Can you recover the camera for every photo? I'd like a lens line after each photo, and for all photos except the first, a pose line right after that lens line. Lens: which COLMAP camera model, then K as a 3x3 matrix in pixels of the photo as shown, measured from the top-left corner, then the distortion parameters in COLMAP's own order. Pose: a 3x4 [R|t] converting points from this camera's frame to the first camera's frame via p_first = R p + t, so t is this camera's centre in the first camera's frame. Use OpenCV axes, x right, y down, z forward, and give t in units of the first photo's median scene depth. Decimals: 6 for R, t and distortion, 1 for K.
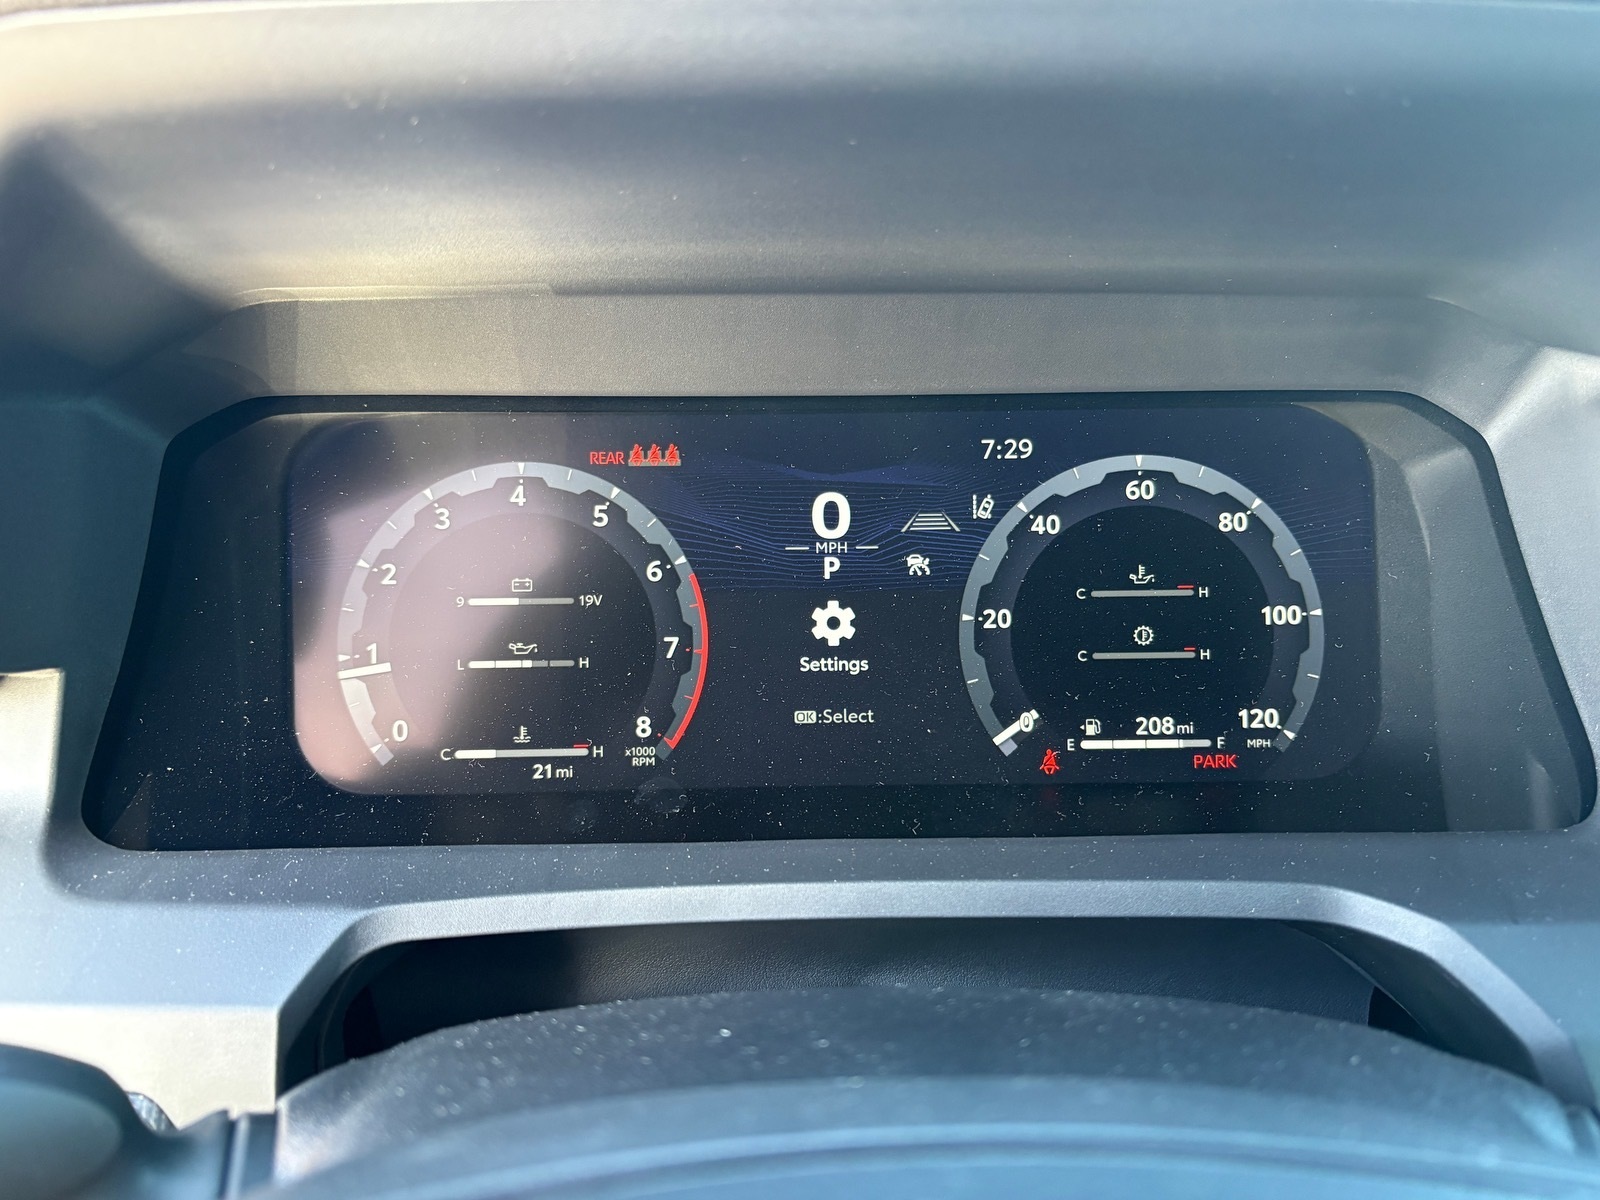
lens RADIAL K [[1210.8, 0, 797.4], [0, 1210.8, 601.4], [0, 0, 1]] dist [0.037773, 0.001296]
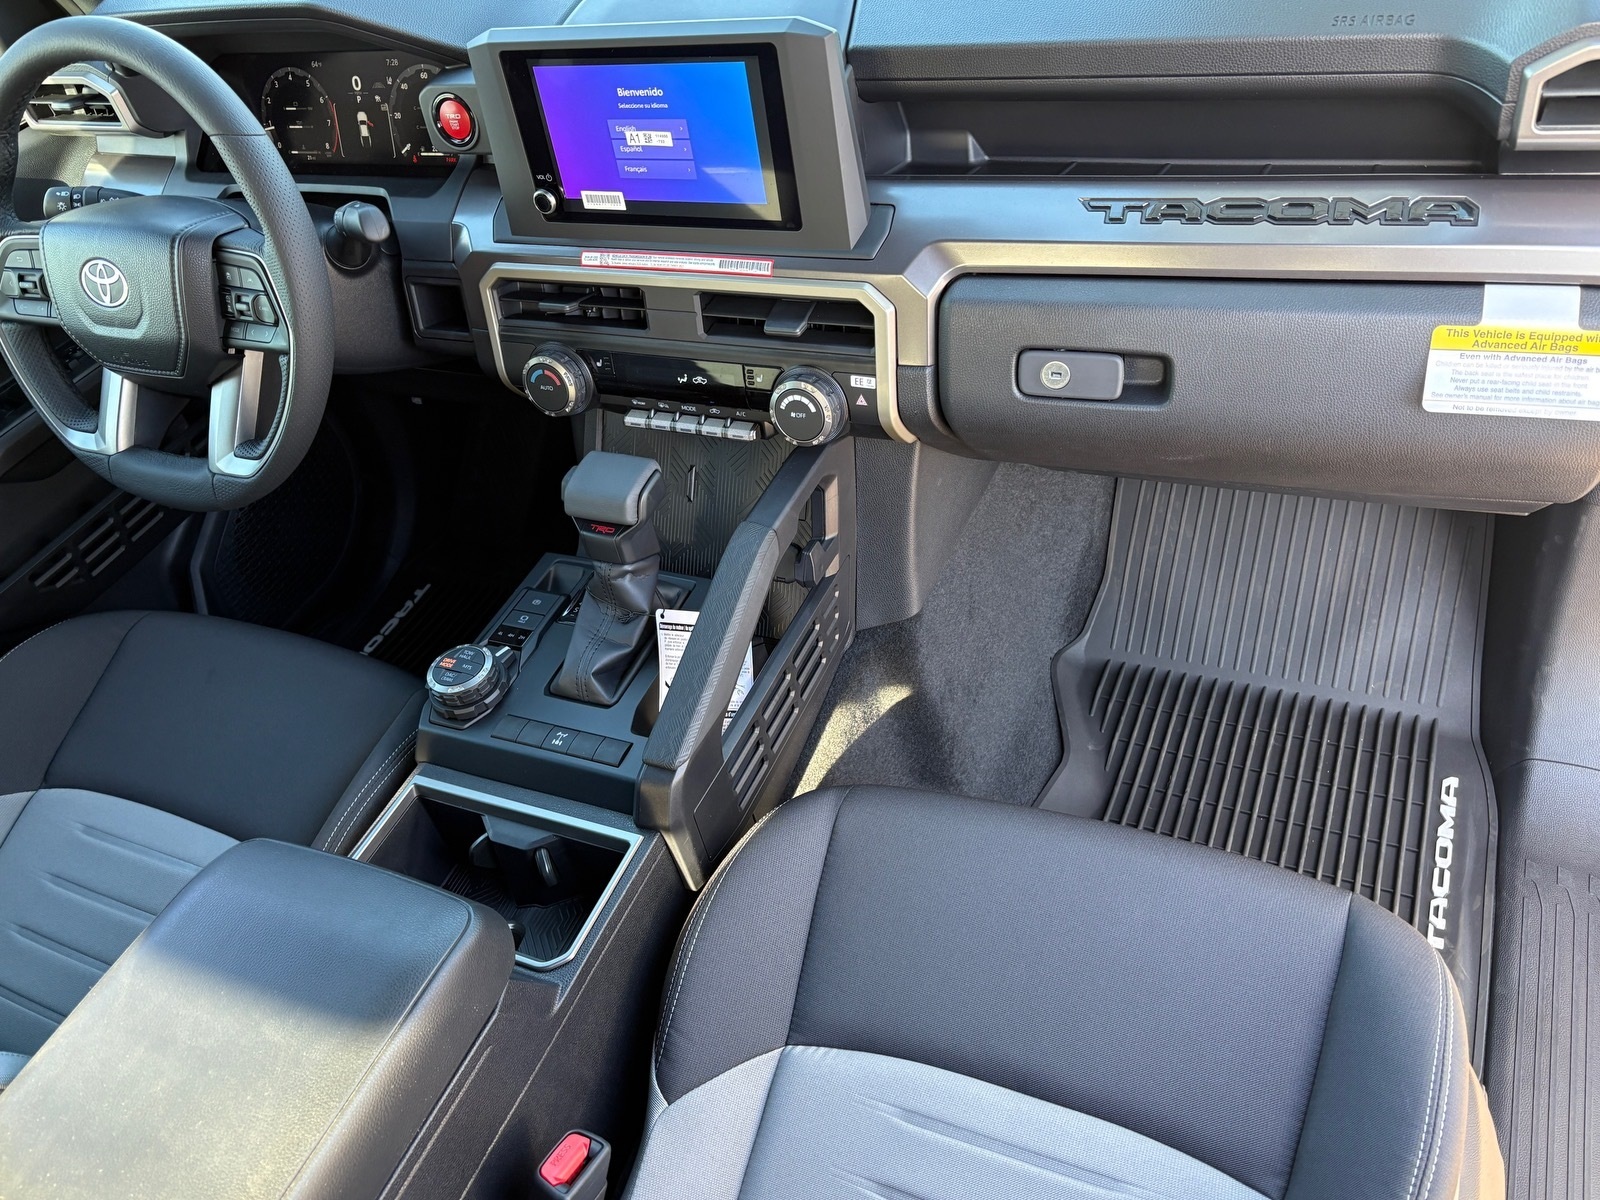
lens RADIAL K [[1259.6, 0, 803.7], [0, 1259.6, 609.0], [0, 0, 1]] dist [0.020990, -0.031641]
pose [[0.888845, 0.176921, -0.422674, 2.999629], [0.036664, 0.892031, 0.450484, -0.314603], [0.456738, -0.415907, 0.786391, -1.921130]]
